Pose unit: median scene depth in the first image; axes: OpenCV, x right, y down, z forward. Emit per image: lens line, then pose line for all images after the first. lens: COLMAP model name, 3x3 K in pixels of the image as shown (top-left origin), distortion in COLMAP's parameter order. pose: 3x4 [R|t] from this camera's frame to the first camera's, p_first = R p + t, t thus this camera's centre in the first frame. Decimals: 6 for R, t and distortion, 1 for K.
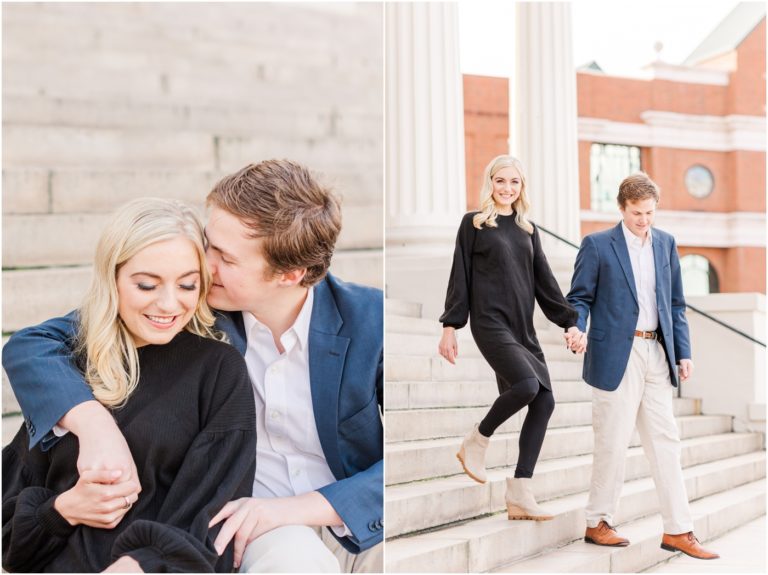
lens RADIAL K [[1097.9, 0, 385.6], [0, 1097.9, 279.4], [0, 0, 1]] dist [-0.080675, 0.000000]
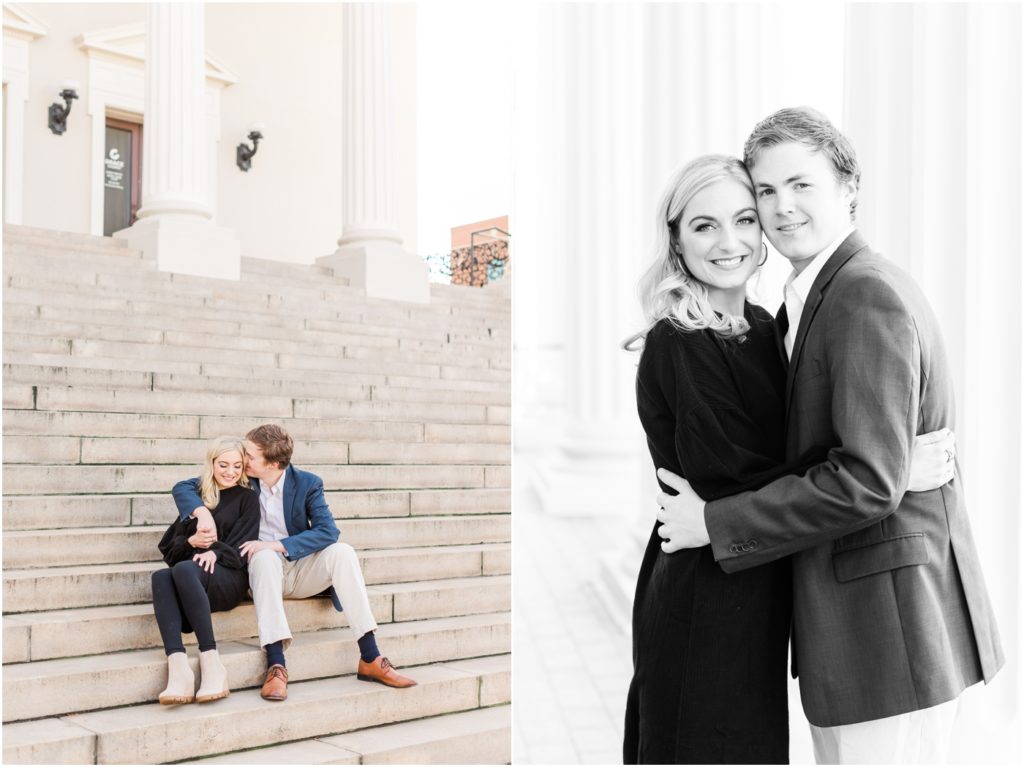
lens RADIAL K [[1463.8, 0, 508.5], [0, 1463.8, 377.2], [0, 0, 1]] dist [-0.080675, 0.000000]
pose [[0.996319, 0.022915, -0.082602, 0.830554], [-0.031985, 0.993393, -0.110214, 0.170151], [0.079530, 0.112451, 0.990469, -2.740634]]
